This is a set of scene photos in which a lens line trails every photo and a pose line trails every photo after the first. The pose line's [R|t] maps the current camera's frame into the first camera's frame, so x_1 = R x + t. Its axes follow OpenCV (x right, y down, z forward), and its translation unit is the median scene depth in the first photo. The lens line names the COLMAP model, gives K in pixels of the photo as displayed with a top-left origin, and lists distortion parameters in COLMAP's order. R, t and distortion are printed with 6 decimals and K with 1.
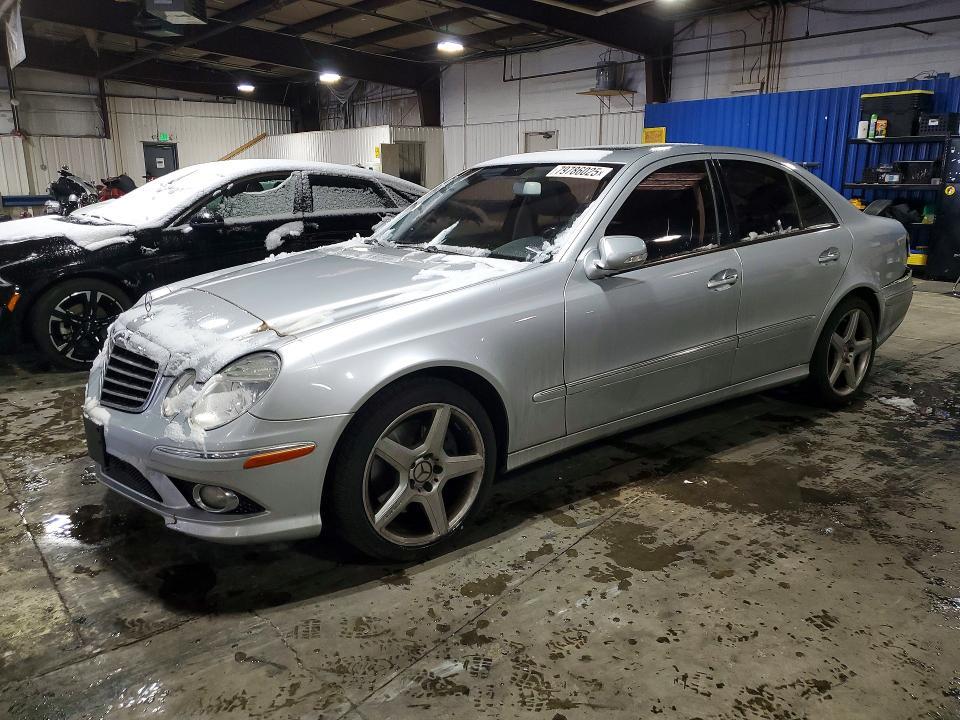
lens RADIAL K [[758.1, 0, 483.1], [0, 758.1, 362.4], [0, 0, 1]] dist [0.016908, 0.008111]
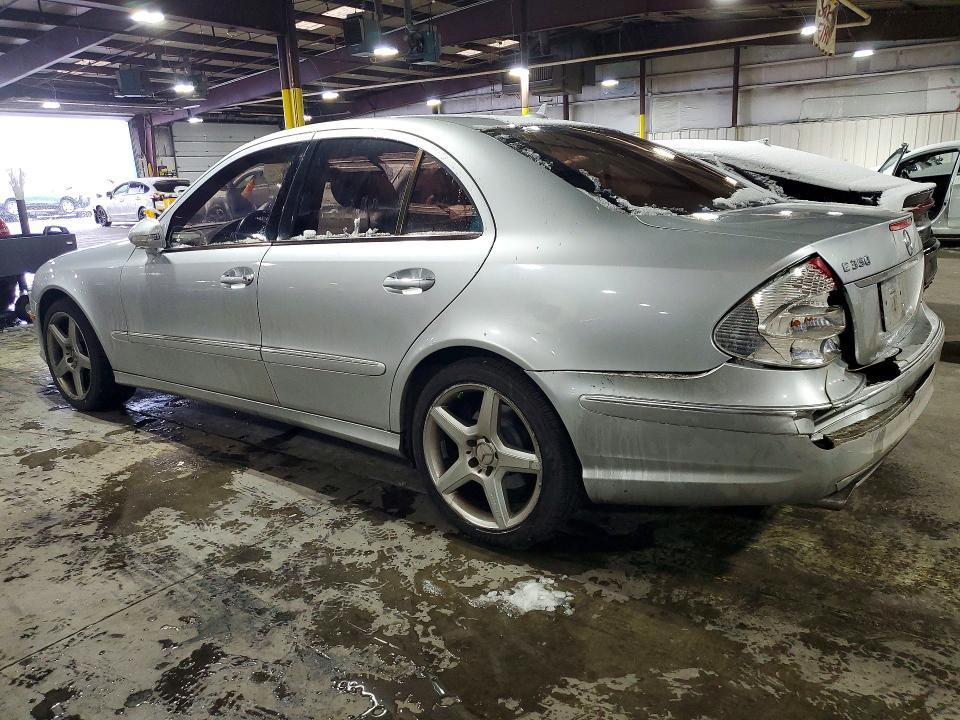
lens RADIAL K [[758.1, 0, 483.6], [0, 758.1, 358.8], [0, 0, 1]] dist [0.016908, 0.008111]
pose [[0.244726, 0.224428, -0.943261, 1.210872], [-0.199446, 0.963691, 0.177543, -0.225147], [0.948857, 0.144681, 0.280601, 0.996988]]
